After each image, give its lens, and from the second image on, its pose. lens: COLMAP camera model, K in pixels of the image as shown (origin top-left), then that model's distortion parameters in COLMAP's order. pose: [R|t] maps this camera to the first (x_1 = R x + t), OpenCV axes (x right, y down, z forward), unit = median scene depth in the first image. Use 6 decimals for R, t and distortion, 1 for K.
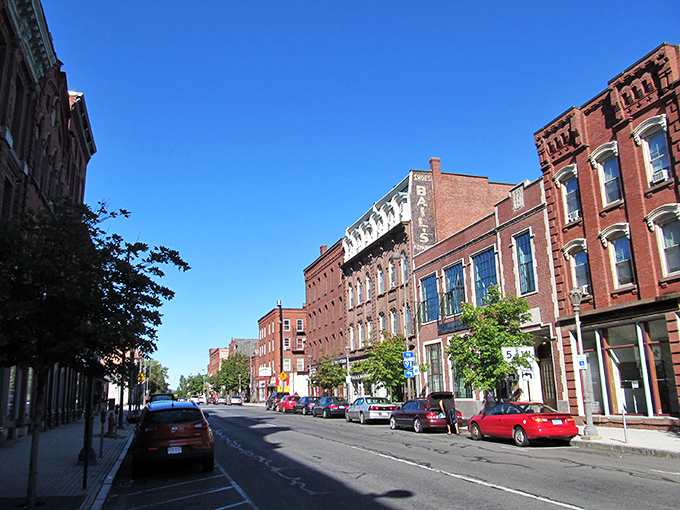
lens RADIAL K [[565.7, 0, 337.9], [0, 565.7, 253.7], [0, 0, 1]] dist [-0.041344, 0.009526]
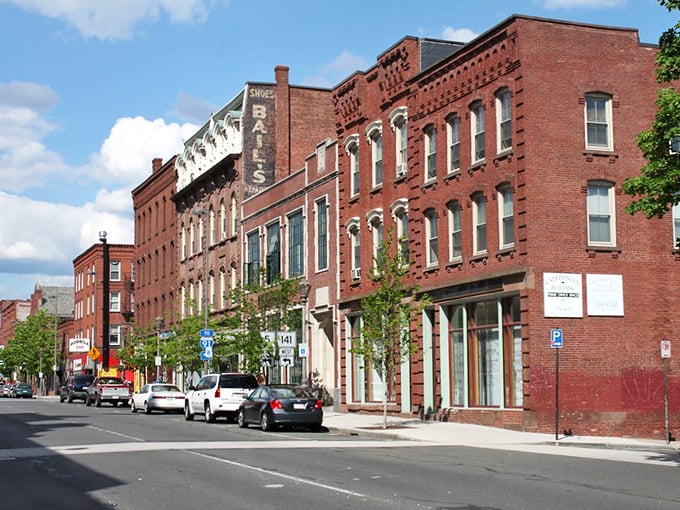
lens RADIAL K [[1034.7, 0, 341.0], [0, 1034.7, 256.7], [0, 0, 1]] dist [-0.050443, 0.000000]
pose [[0.995401, 0.017578, 0.094172, 0.130840], [-0.028958, 0.992246, 0.120870, -0.090117], [-0.091317, -0.123041, 0.988191, -0.373279]]
